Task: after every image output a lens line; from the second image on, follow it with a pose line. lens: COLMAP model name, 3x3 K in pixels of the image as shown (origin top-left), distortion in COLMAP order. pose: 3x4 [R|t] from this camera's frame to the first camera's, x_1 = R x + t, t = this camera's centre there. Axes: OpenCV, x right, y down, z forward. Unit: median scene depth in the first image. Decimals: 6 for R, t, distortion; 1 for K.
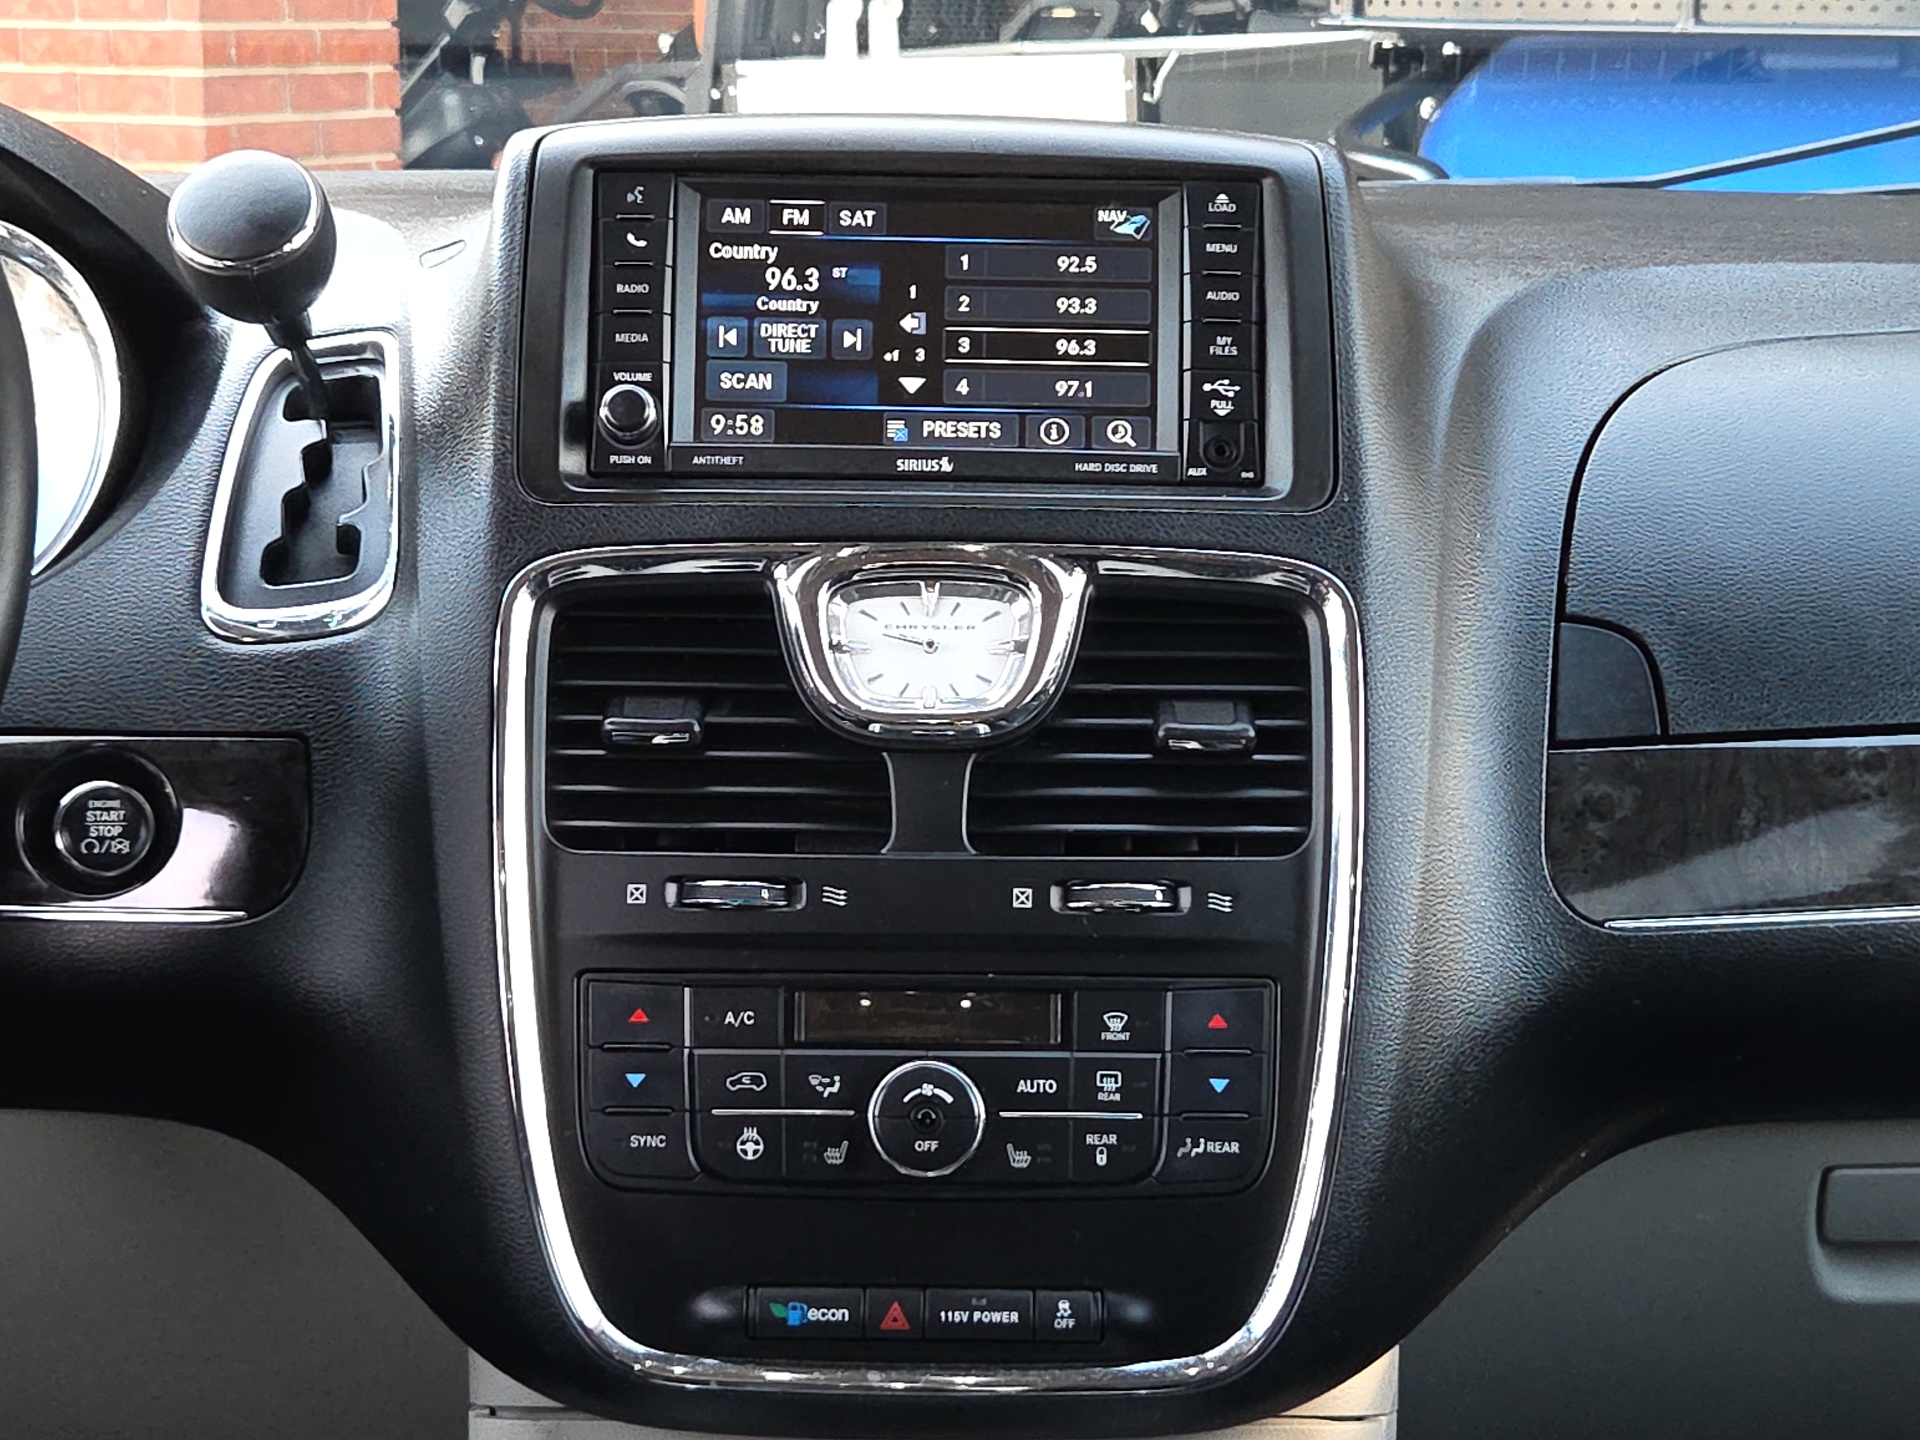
lens RADIAL K [[3438.3, 0, 960.0], [0, 3438.3, 720.0], [0, 0, 1]] dist [0.200456, -0.882812]
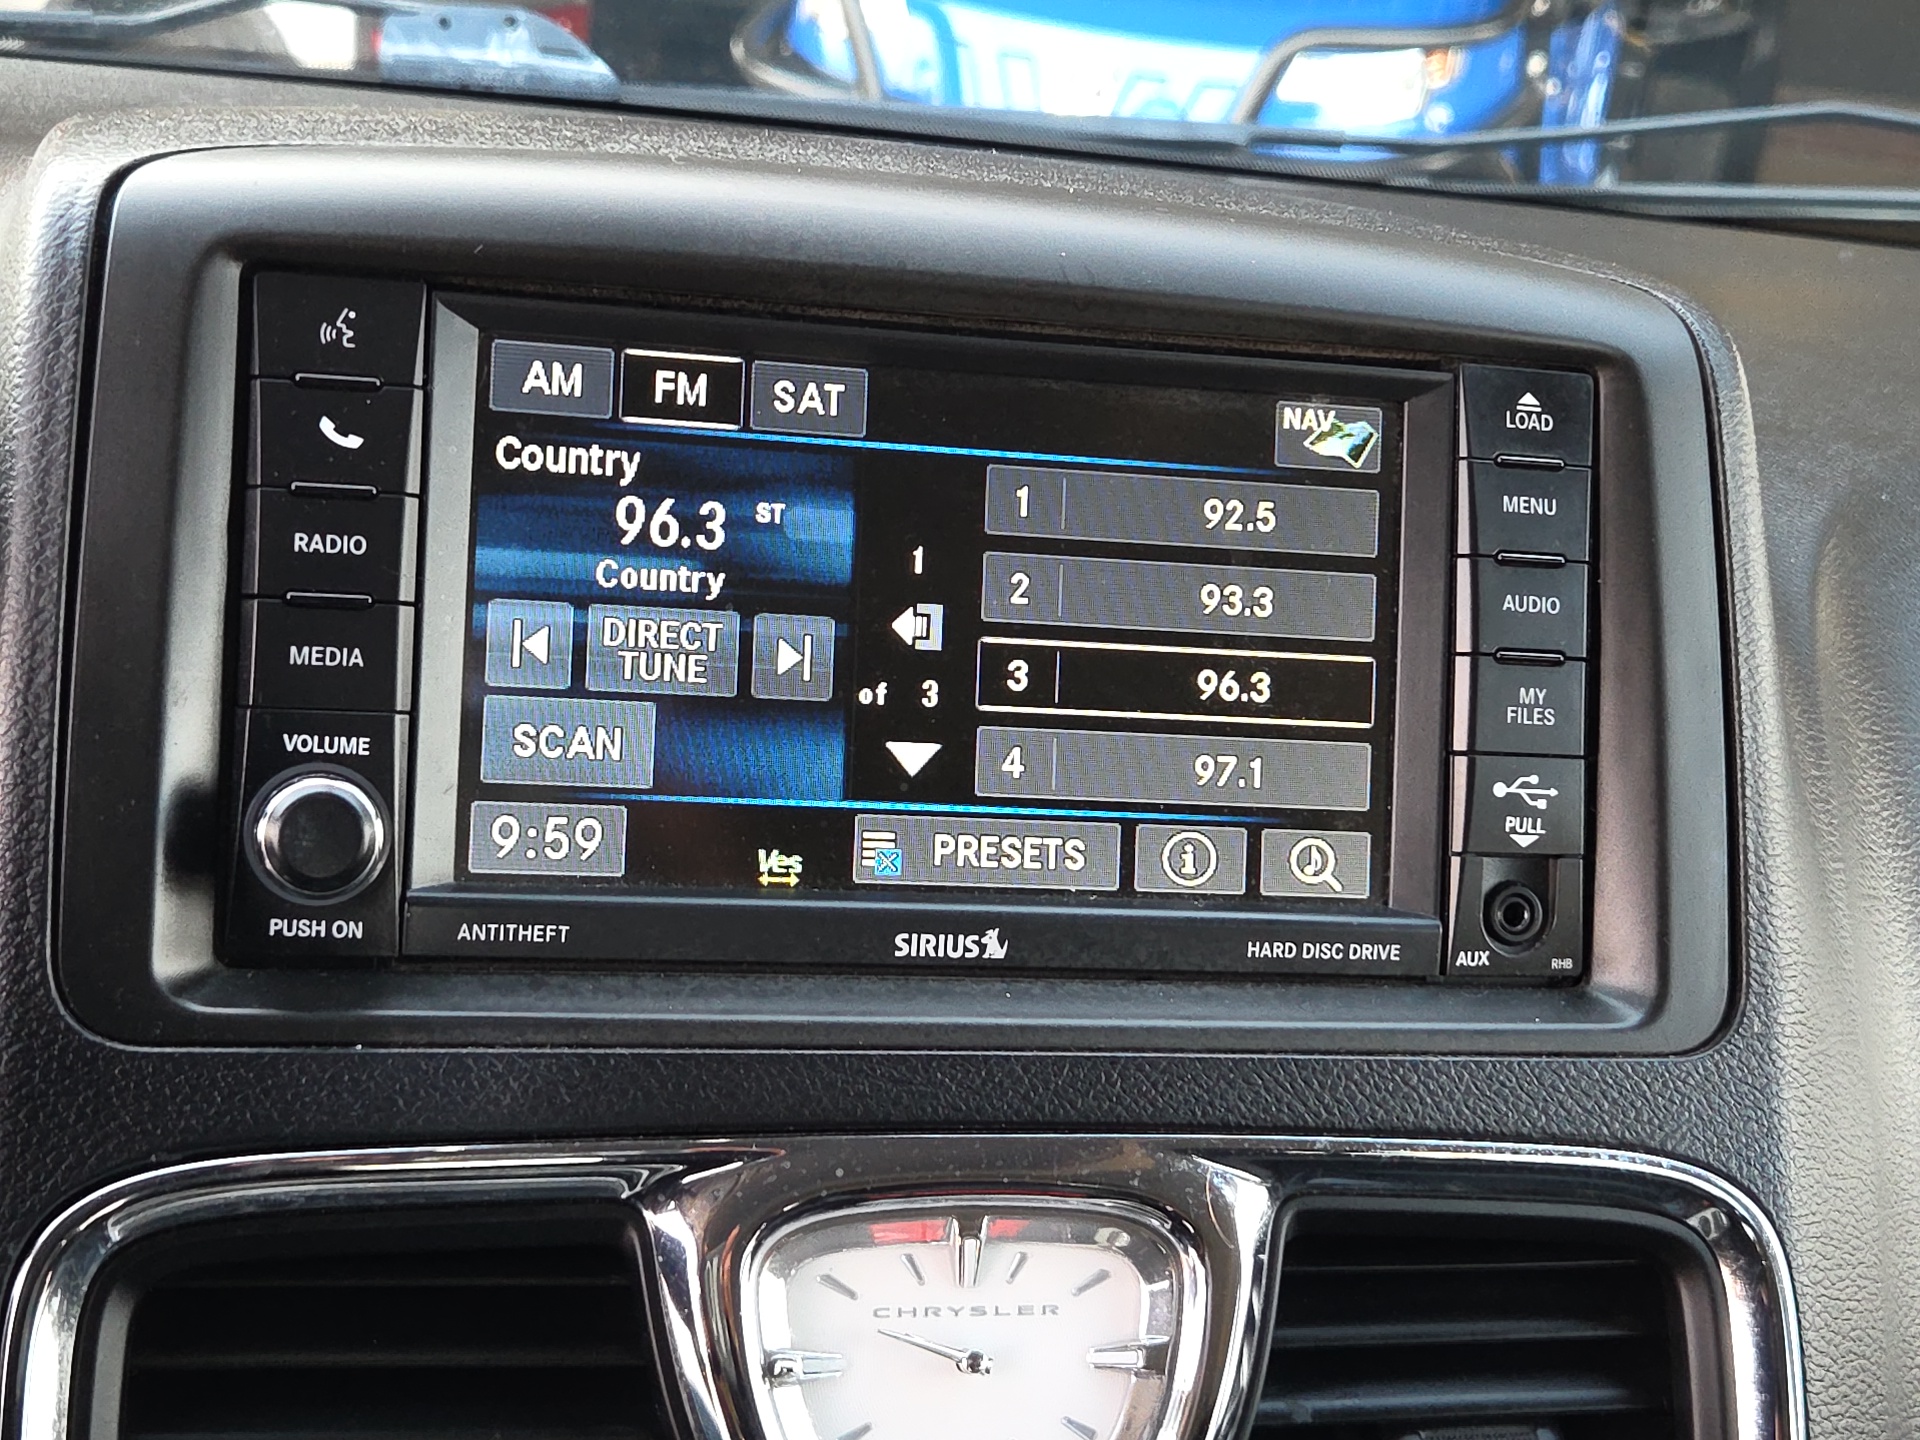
lens RADIAL K [[2855.7, 0, 960.0], [0, 2855.7, 720.0], [0, 0, 1]] dist [0.114983, -0.078133]
pose [[0.971443, 0.030409, 0.235316, -0.101524], [-0.055021, 0.993591, 0.098743, -0.142113], [-0.230805, -0.108870, 0.966890, 0.612318]]
